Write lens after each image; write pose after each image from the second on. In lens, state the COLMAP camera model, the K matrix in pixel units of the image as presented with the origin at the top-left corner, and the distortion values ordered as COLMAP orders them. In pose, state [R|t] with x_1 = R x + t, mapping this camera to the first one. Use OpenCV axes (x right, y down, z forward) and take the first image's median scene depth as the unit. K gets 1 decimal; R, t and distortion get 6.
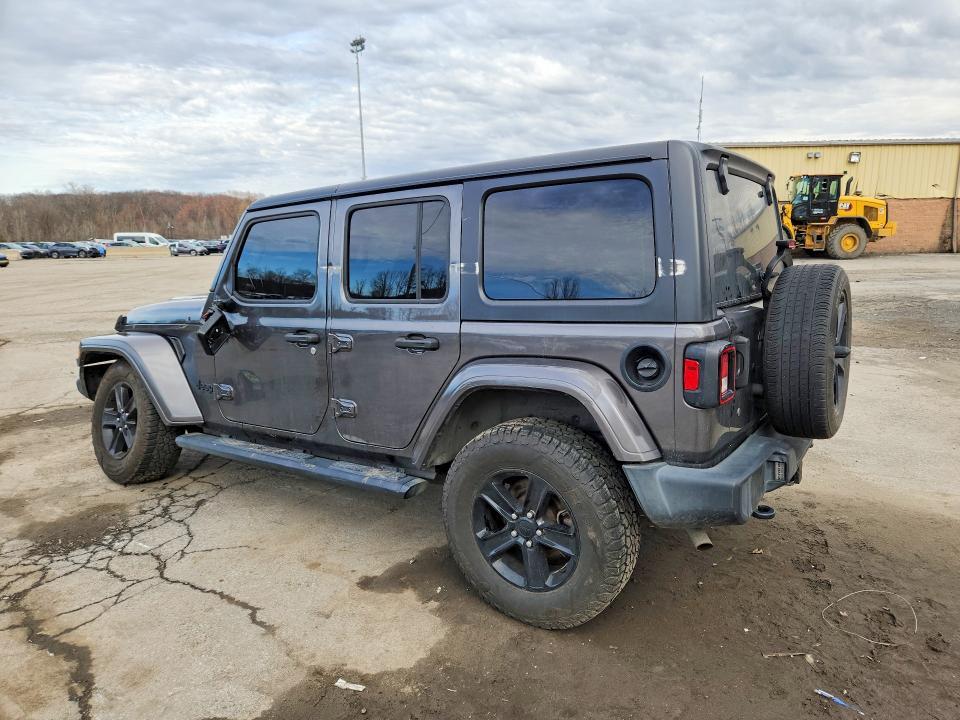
lens RADIAL K [[663.2, 0, 511.9], [0, 663.2, 321.8], [0, 0, 1]] dist [0.069242, -0.073394]
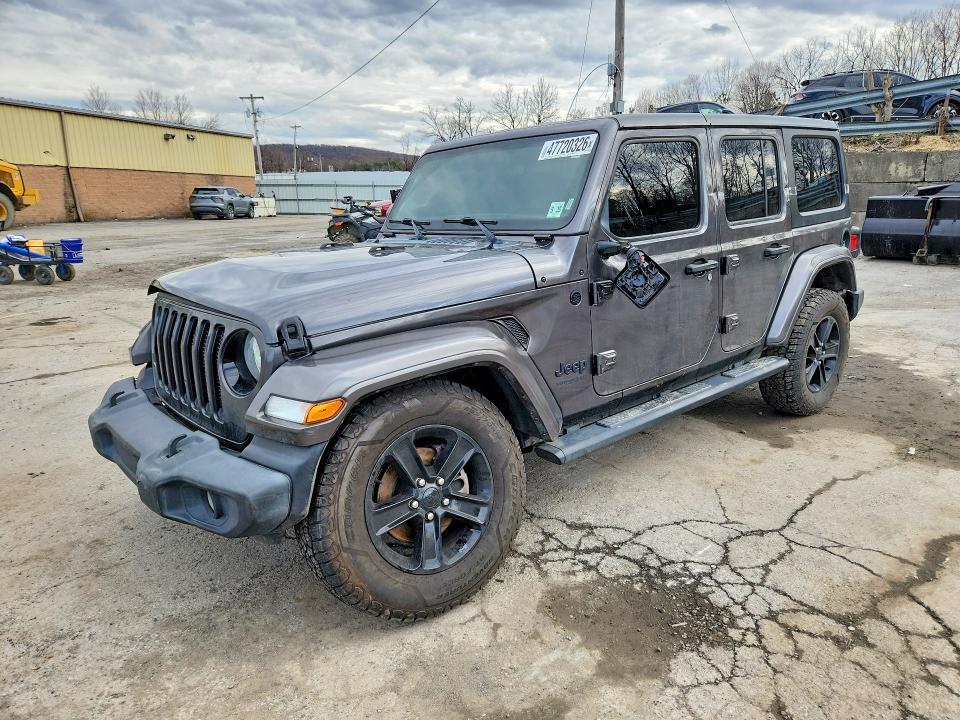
lens RADIAL K [[675.2, 0, 480.0], [0, 675.2, 360.0], [0, 0, 1]] dist [0.003794, -0.000230]
pose [[0.258889, -0.216448, 0.941343, -1.406958], [0.133082, 0.973268, 0.187188, -0.073492], [-0.956695, 0.076815, 0.280774, 1.084448]]
